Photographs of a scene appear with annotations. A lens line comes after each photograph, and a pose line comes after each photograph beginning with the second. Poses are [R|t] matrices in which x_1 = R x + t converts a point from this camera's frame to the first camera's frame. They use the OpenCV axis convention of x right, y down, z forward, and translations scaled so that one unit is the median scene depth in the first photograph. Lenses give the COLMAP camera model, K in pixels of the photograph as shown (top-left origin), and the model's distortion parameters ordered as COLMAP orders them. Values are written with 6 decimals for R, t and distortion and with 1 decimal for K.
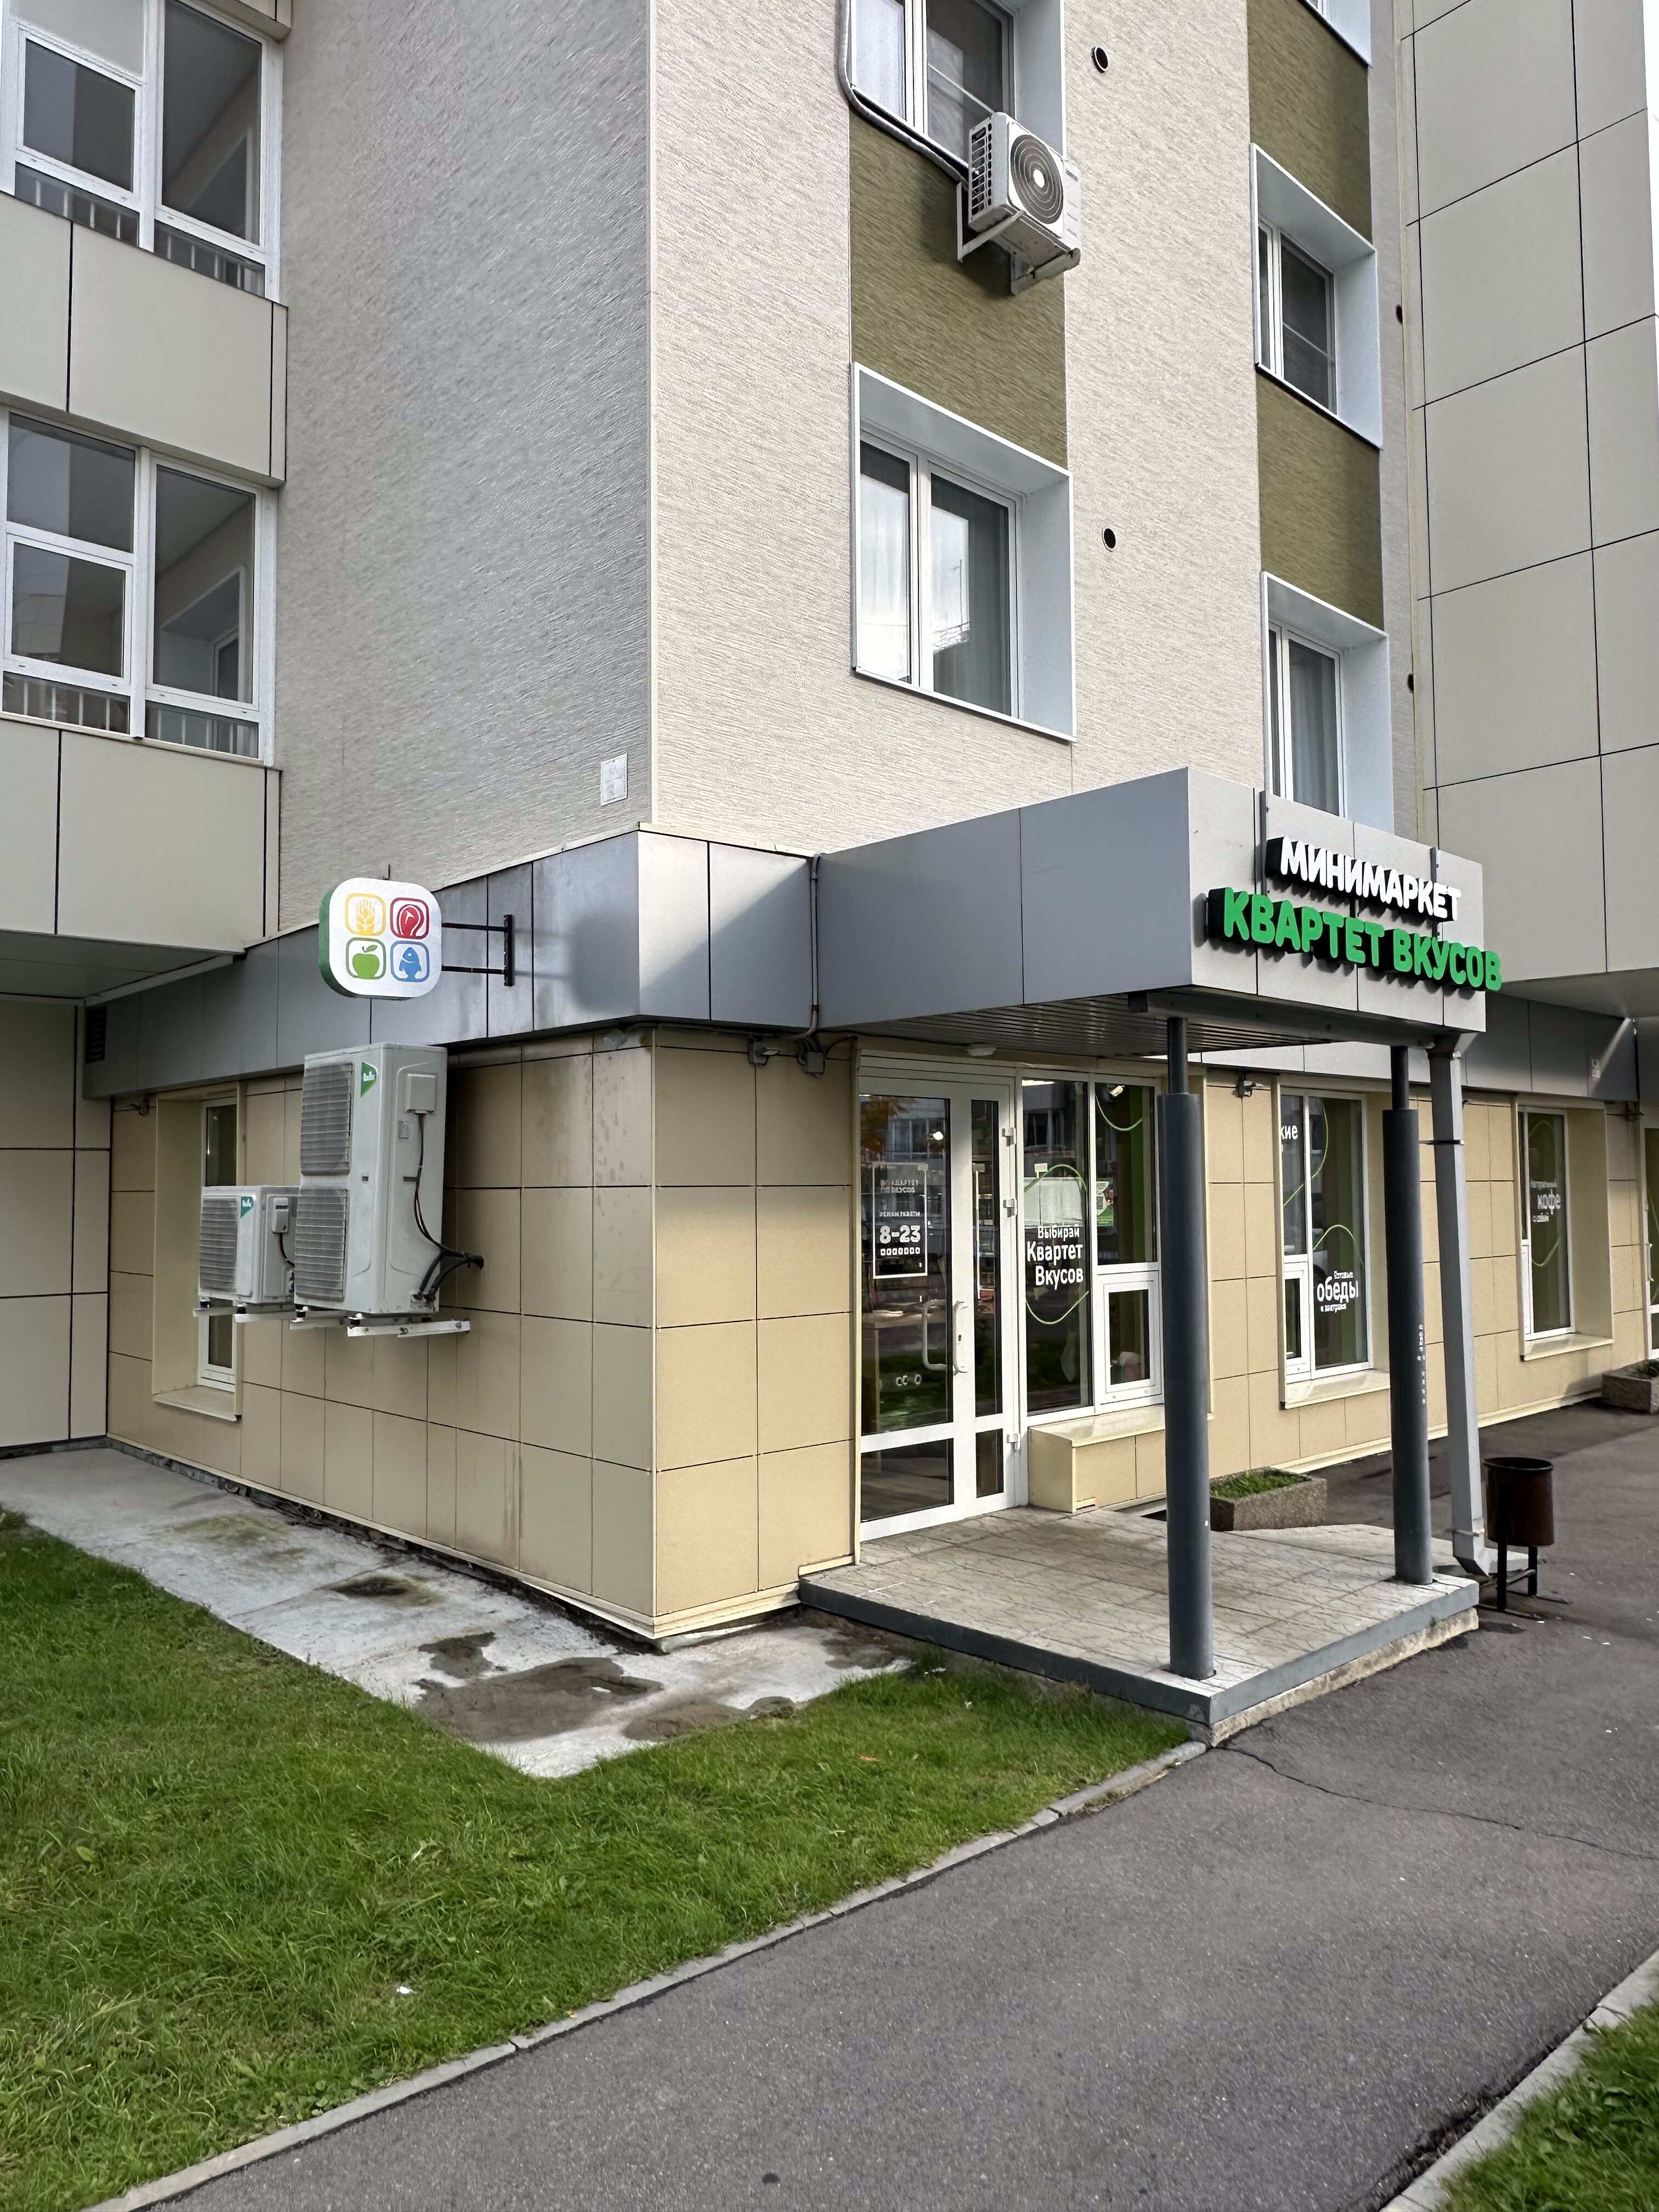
lens RADIAL K [[1543.3, 0, 829.5], [0, 1543.3, 1106.0], [0, 0, 1]] dist [-0.007640, 0.001018]
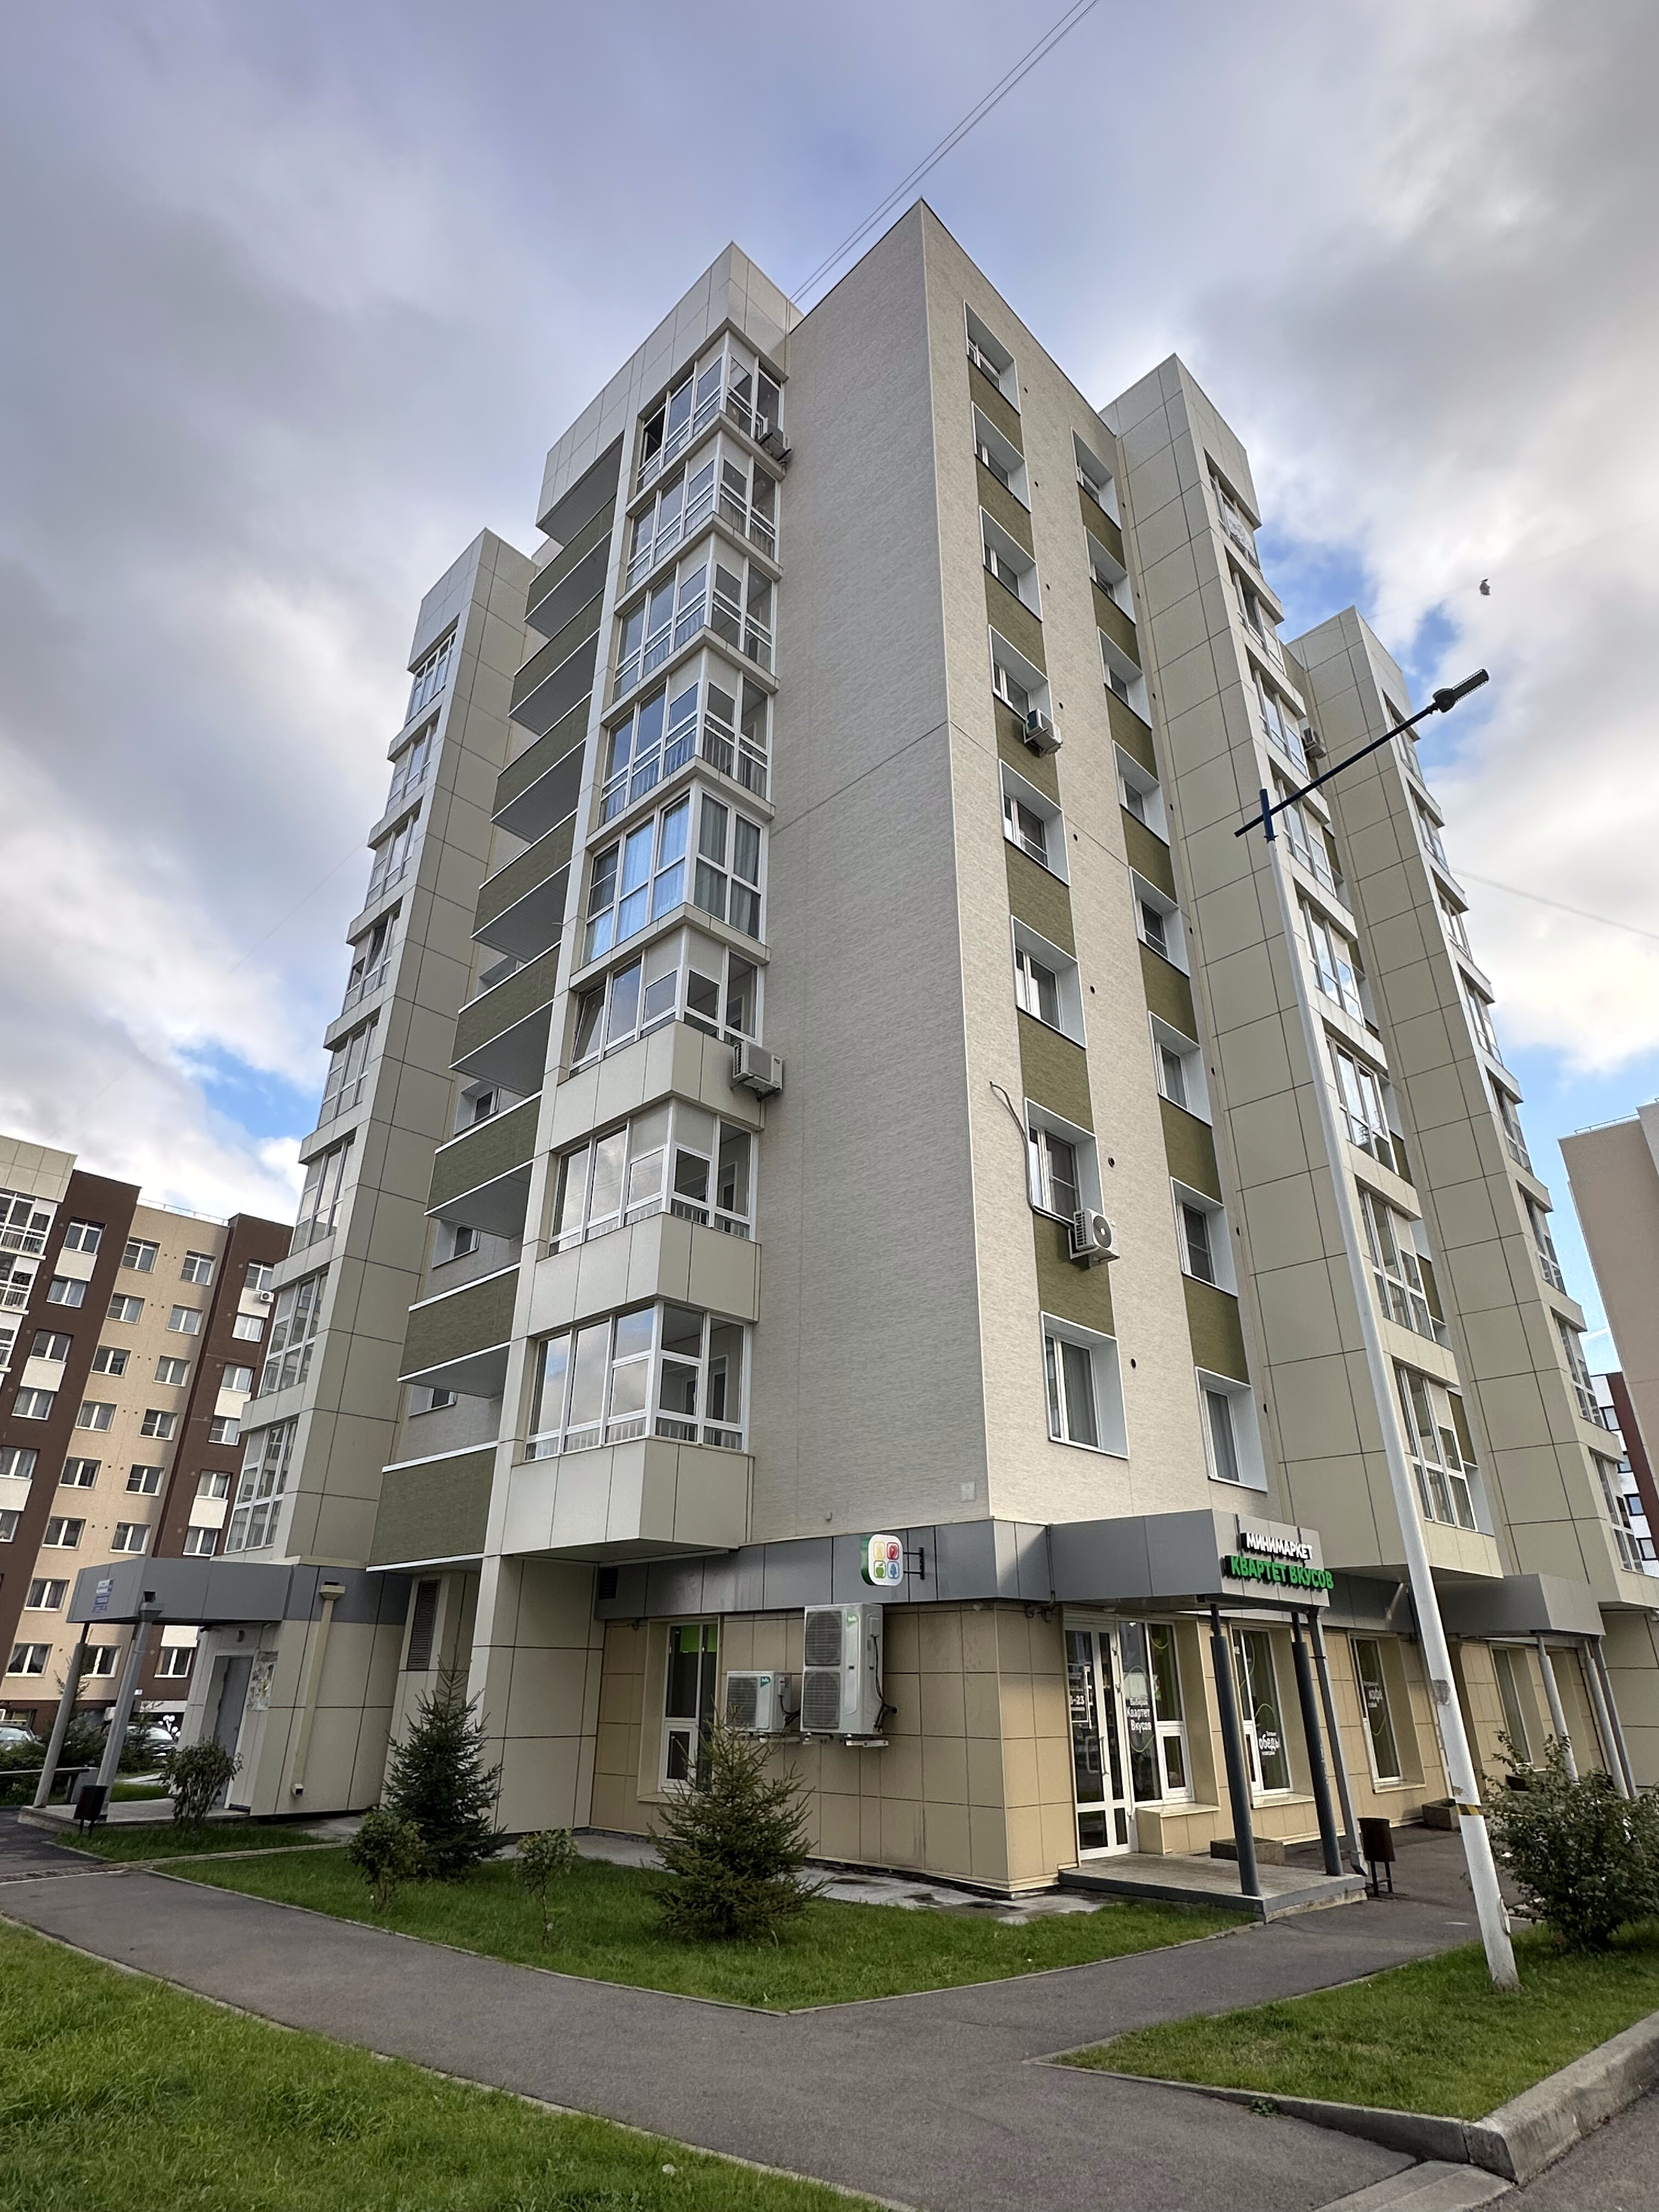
lens RADIAL K [[1183.1, 0, 829.5], [0, 1183.1, 1106.0], [0, 0, 1]] dist [-0.003618, 0.000167]
pose [[0.999257, 0.028934, 0.025449, -0.362024], [-0.016566, 0.918871, -0.394210, -0.023515], [-0.034790, 0.393496, 0.918668, -0.831879]]
